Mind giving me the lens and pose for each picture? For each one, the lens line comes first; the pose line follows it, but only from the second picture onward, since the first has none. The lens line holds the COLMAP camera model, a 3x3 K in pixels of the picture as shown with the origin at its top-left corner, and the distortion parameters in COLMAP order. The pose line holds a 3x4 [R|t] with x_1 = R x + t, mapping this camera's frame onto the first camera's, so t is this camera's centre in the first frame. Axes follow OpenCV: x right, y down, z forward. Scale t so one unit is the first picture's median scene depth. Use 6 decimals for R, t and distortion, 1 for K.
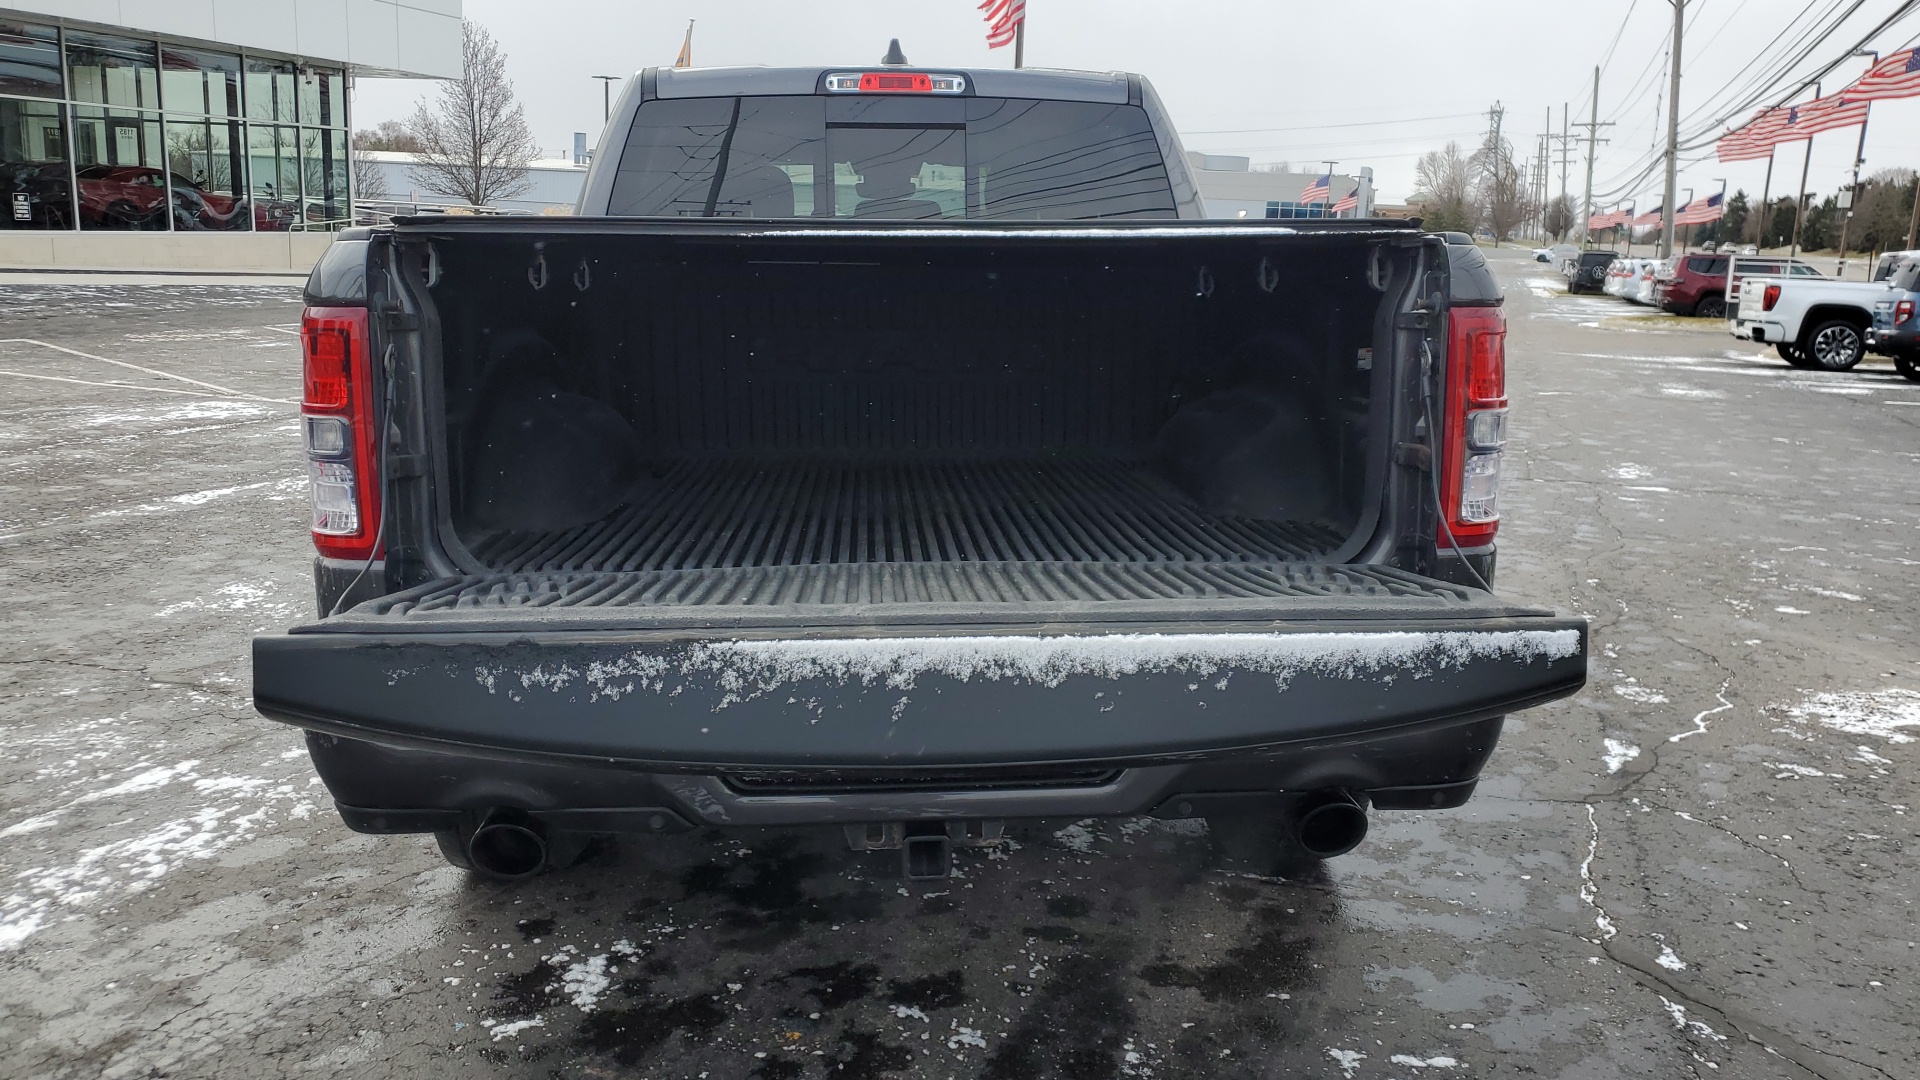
lens RADIAL K [[1474.5, 0, 958.2], [0, 1474.5, 531.4], [0, 0, 1]] dist [-0.003357, 0.002241]
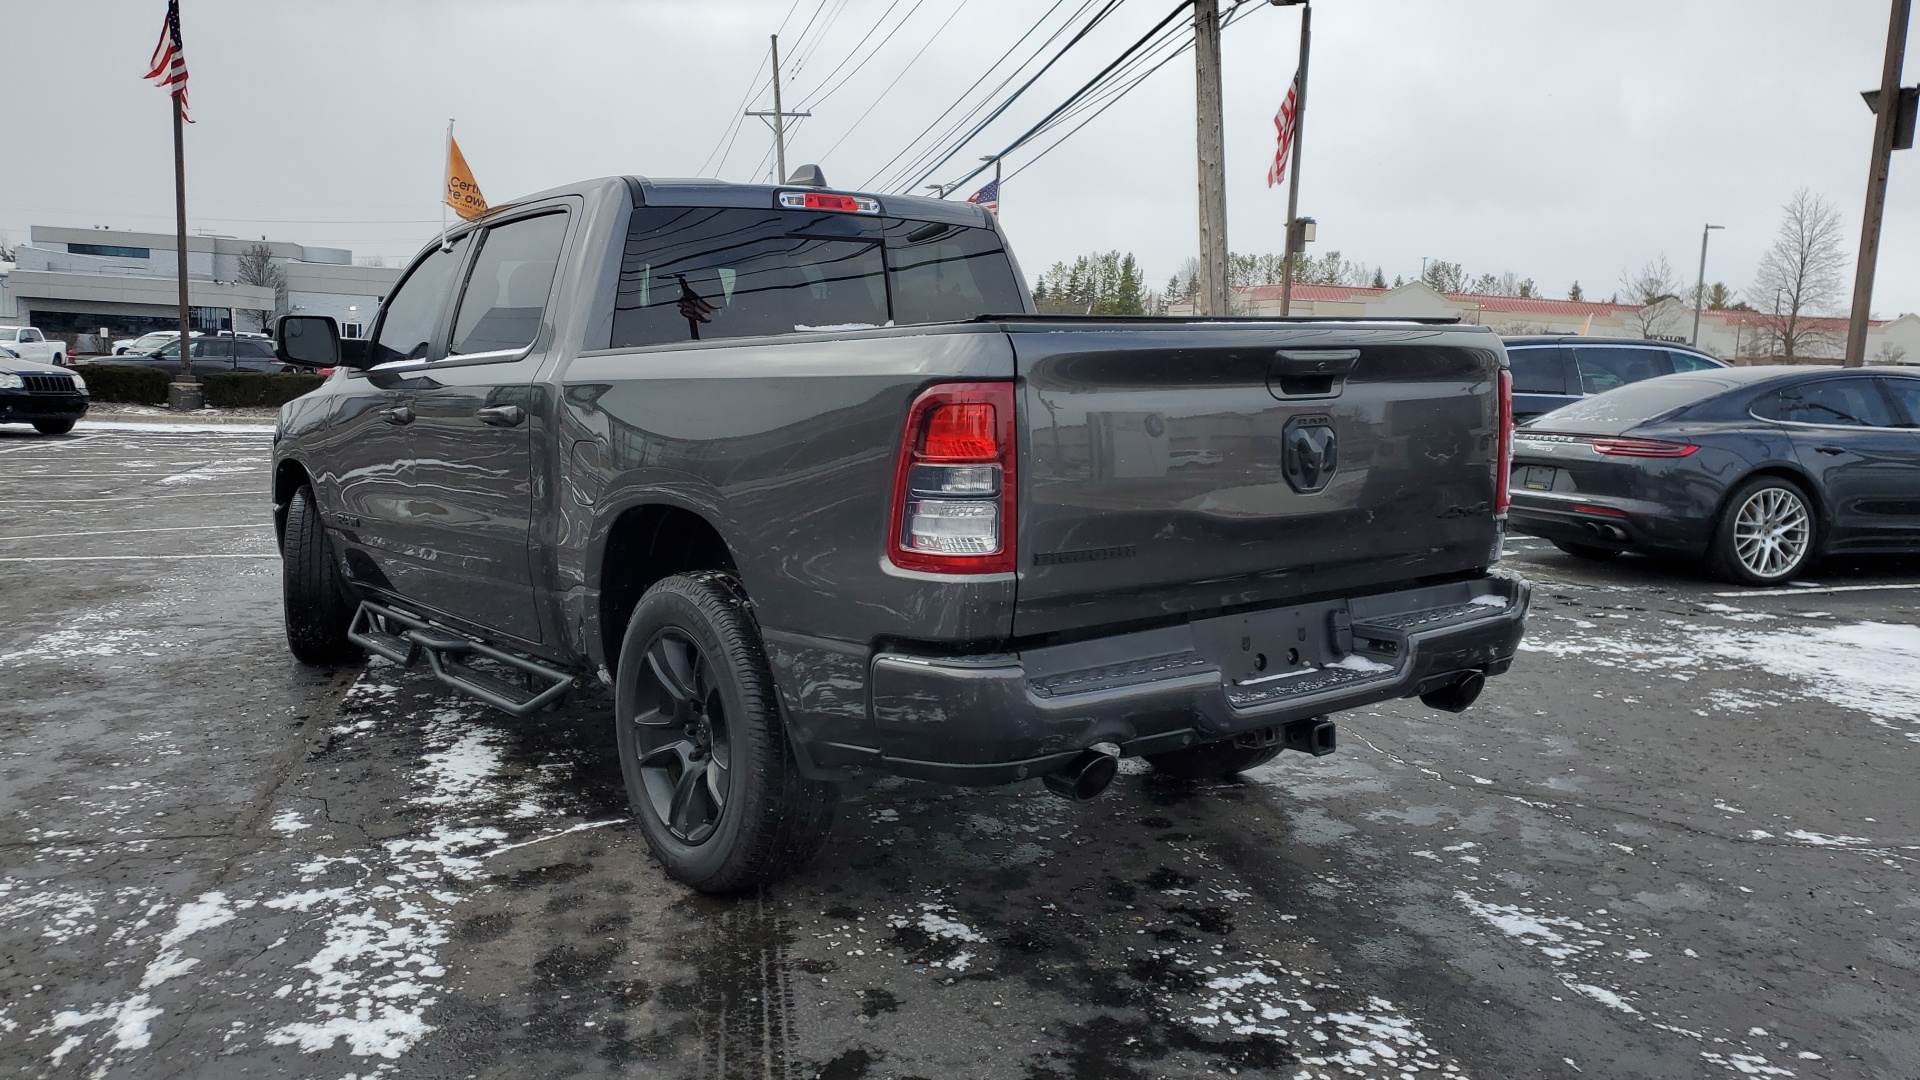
lens RADIAL K [[1497.6, 0, 960.0], [0, 1497.6, 540.0], [0, 0, 1]] dist [0.026975, 0.004198]
pose [[0.830917, -0.072451, 0.551659, -0.713222], [0.106443, 0.993872, -0.029797, 0.017398], [-0.546120, 0.083480, 0.833537, -0.056174]]
